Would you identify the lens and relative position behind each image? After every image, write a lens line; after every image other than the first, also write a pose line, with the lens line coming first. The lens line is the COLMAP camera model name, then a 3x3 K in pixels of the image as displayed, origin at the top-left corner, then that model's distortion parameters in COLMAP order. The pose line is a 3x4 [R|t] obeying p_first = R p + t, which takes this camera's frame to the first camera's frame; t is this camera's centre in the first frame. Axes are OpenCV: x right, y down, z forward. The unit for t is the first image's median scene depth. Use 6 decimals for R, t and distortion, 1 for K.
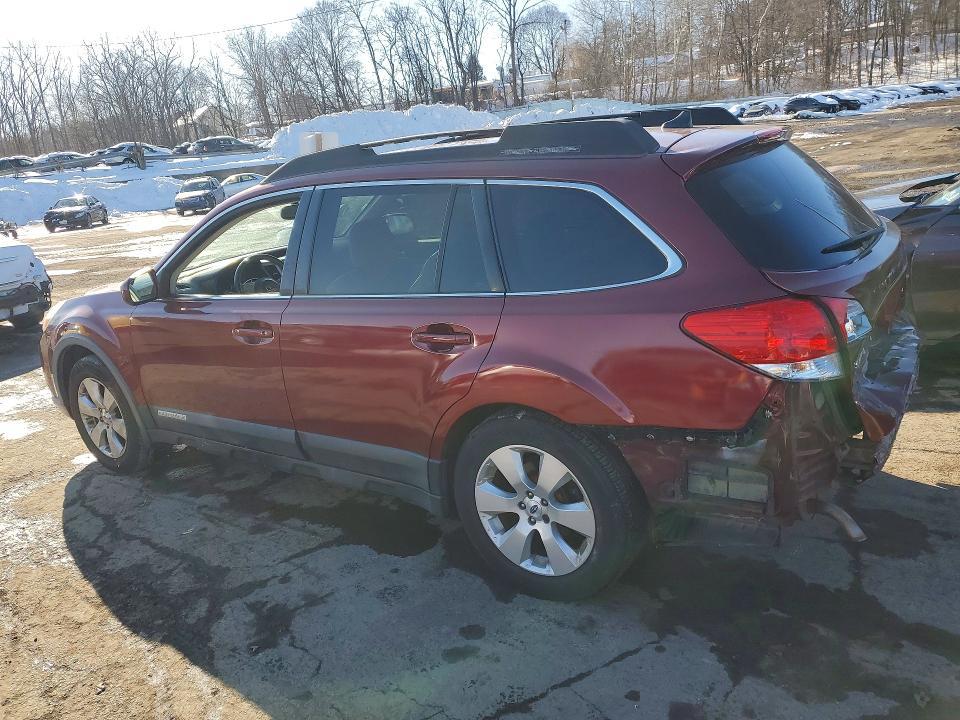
lens RADIAL K [[776.5, 0, 481.0], [0, 776.5, 361.6], [0, 0, 1]] dist [0.007545, 0.019267]
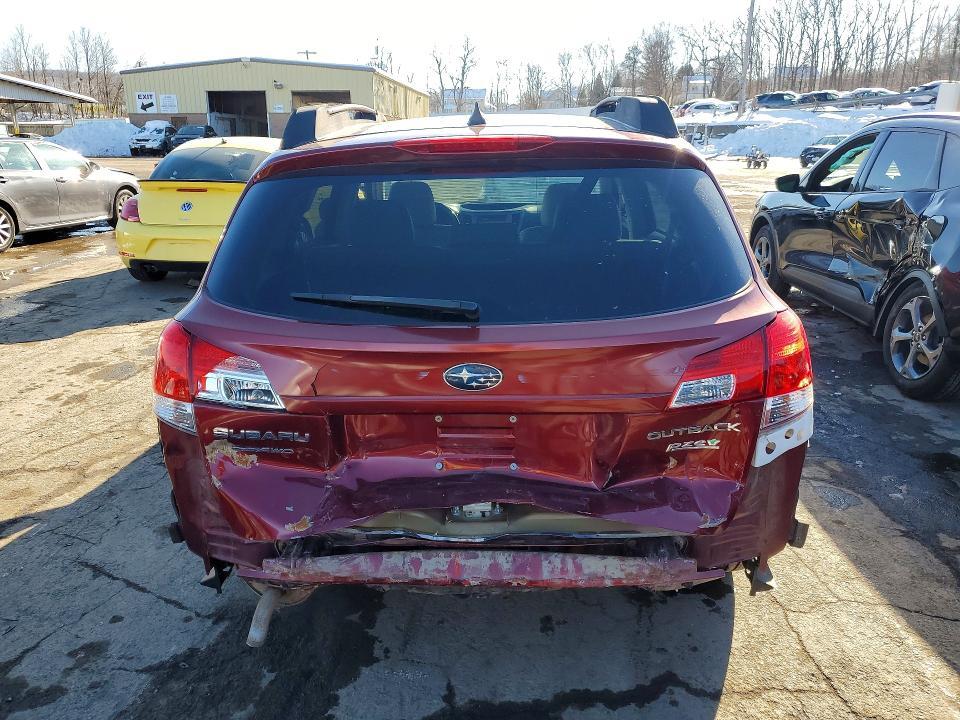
lens RADIAL K [[776.5, 0, 480.9], [0, 776.5, 358.2], [0, 0, 1]] dist [0.007545, 0.019267]
pose [[0.504988, 0.328892, -0.798008, 1.166322], [-0.266334, 0.938815, 0.218385, -0.305725], [0.821007, 0.102255, 0.561686, 0.694568]]
